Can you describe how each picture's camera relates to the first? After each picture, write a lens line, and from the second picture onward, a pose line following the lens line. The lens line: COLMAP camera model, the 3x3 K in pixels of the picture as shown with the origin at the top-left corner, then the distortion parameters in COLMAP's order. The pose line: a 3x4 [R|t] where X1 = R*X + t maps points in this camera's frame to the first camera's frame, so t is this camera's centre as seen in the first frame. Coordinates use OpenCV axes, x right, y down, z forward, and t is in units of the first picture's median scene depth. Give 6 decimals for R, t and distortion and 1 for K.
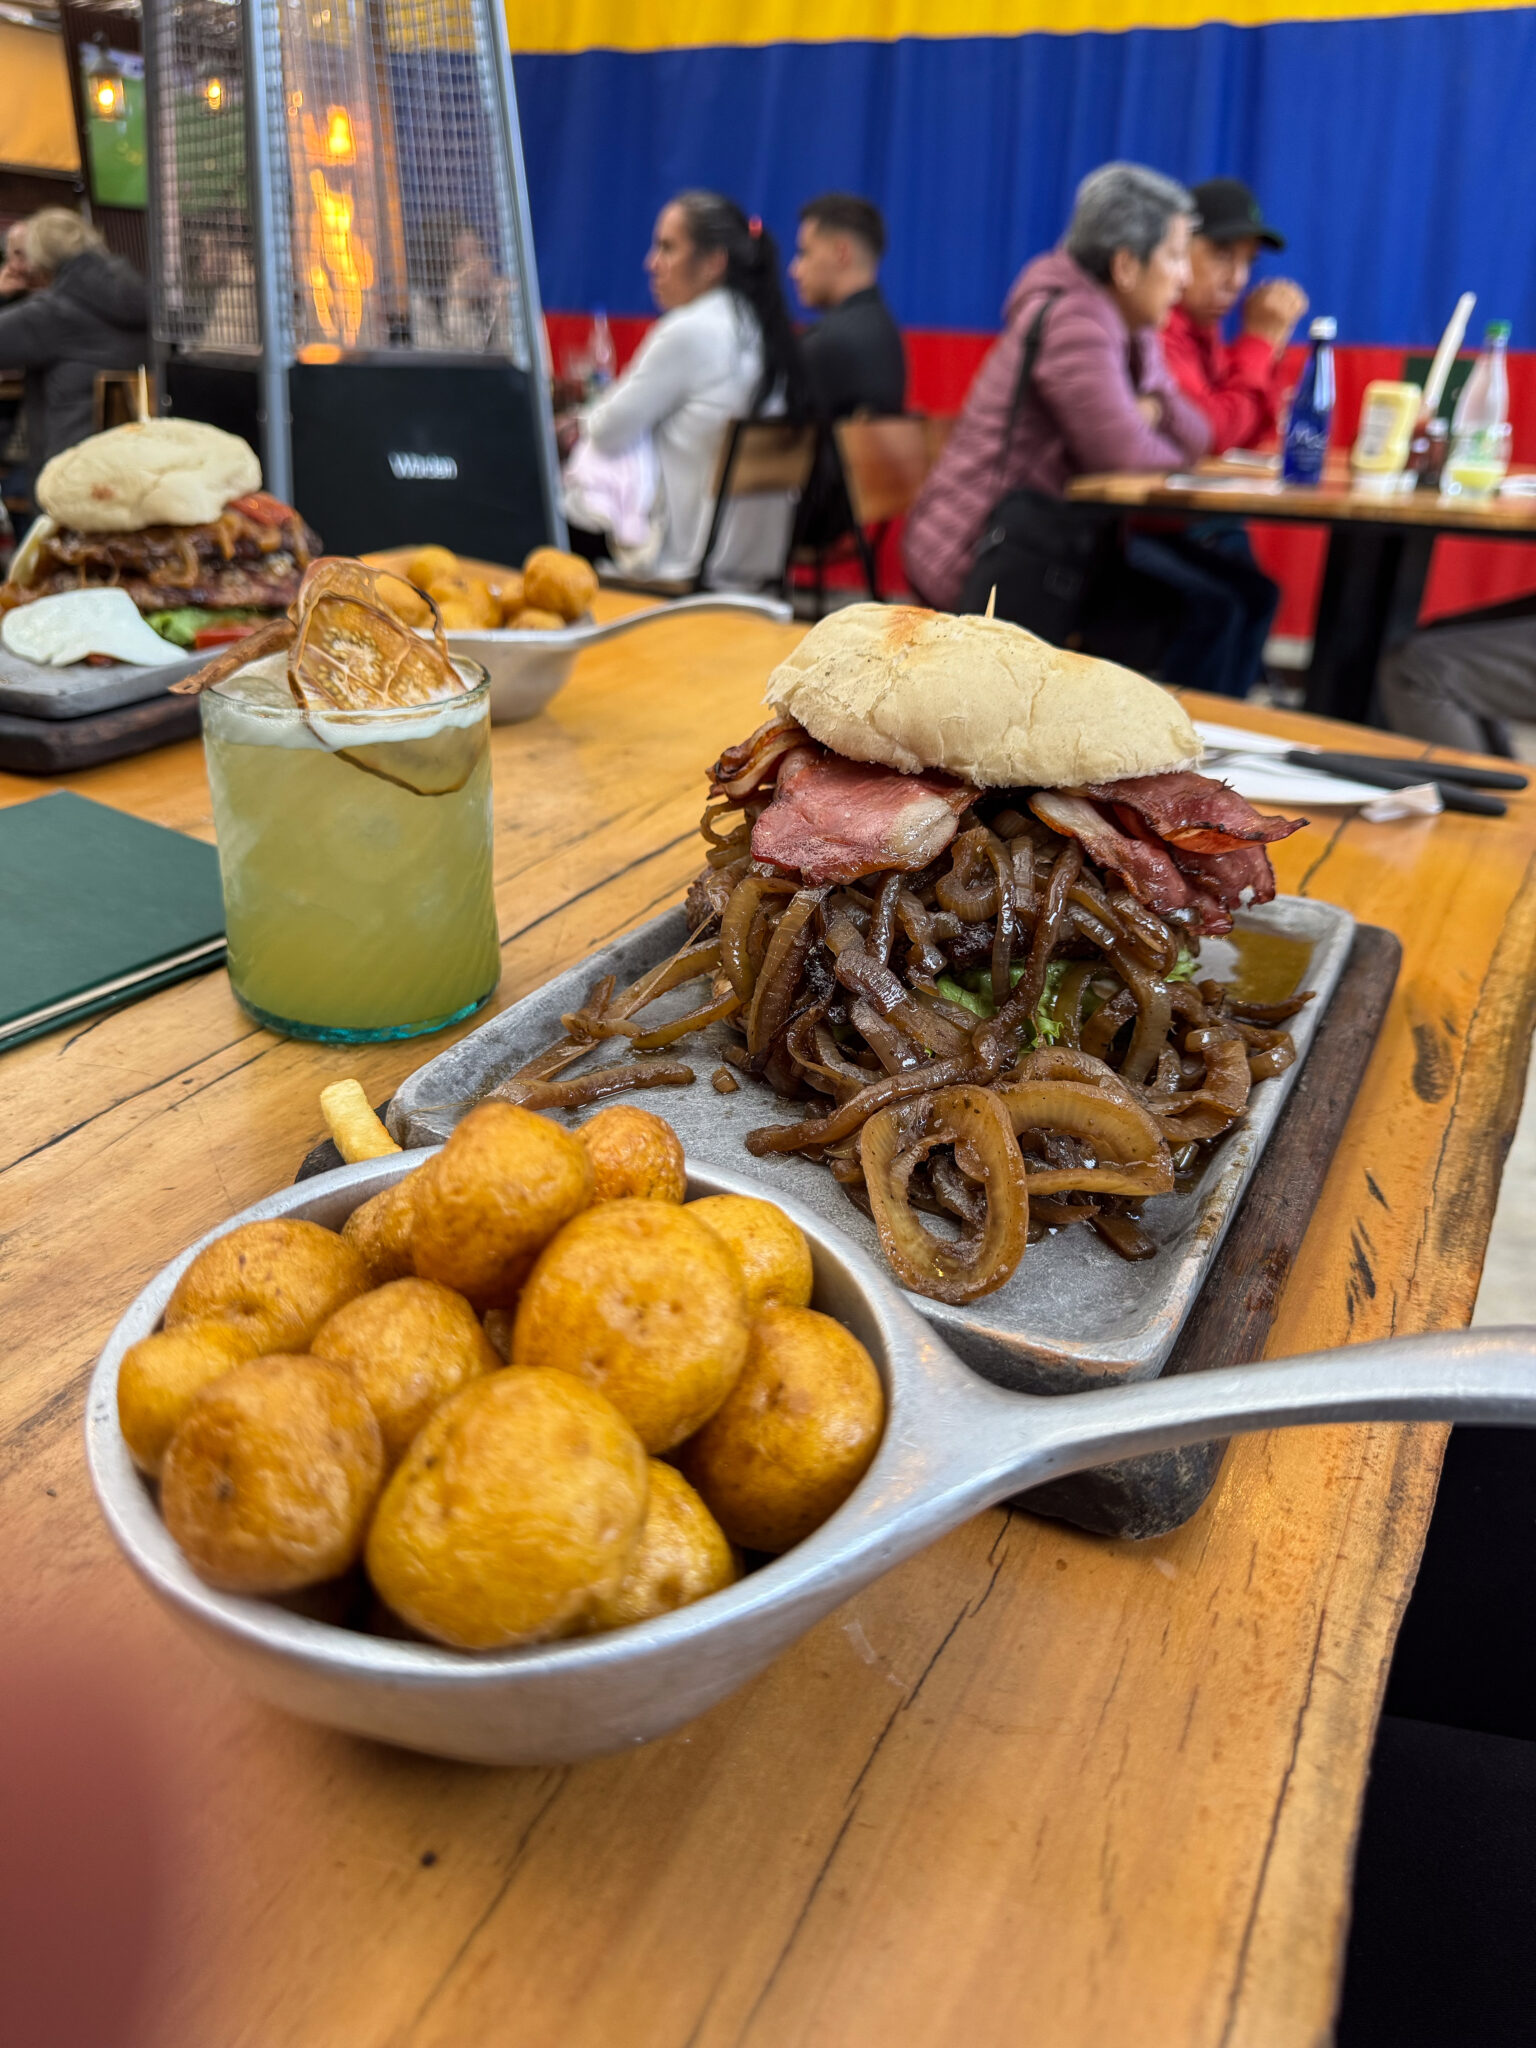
lens RADIAL K [[1443.2, 0, 766.2], [0, 1443.2, 1024.9], [0, 0, 1]] dist [-0.036655, 0.004618]
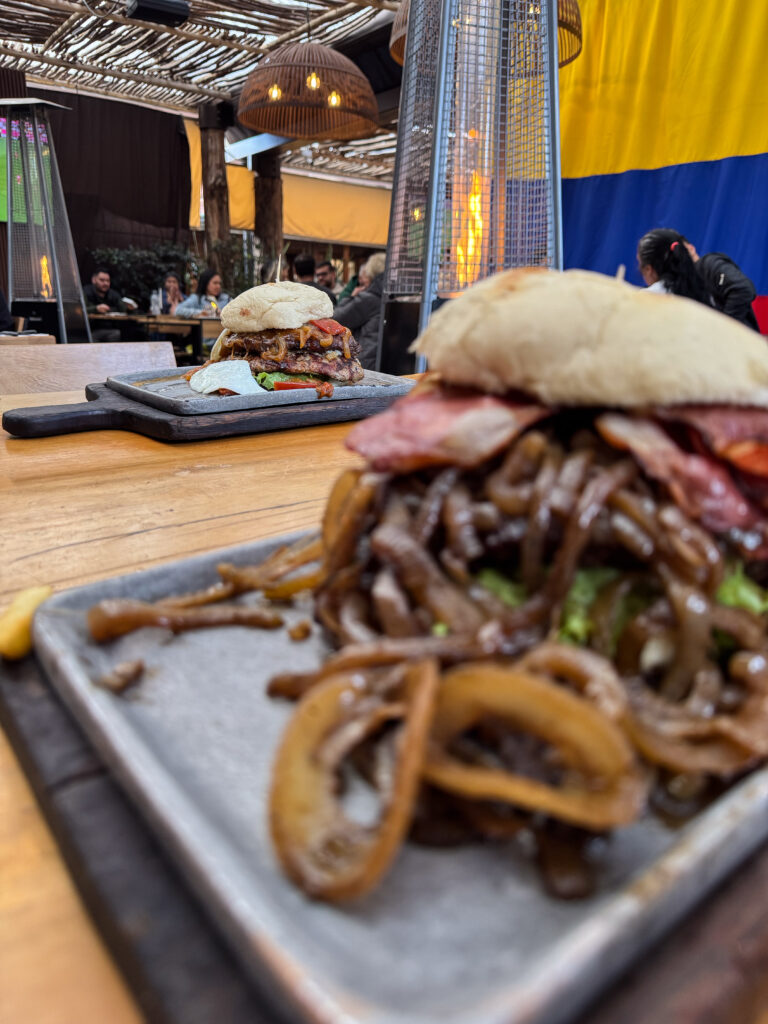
lens RADIAL K [[721.6, 0, 383.9], [0, 721.6, 513.3], [0, 0, 1]] dist [-0.036655, 0.004618]
pose [[0.906091, 0.092312, -0.412889, 0.271449], [-0.167602, 0.974383, -0.149957, 0.022573], [0.388469, 0.205075, 0.898352, 0.470134]]
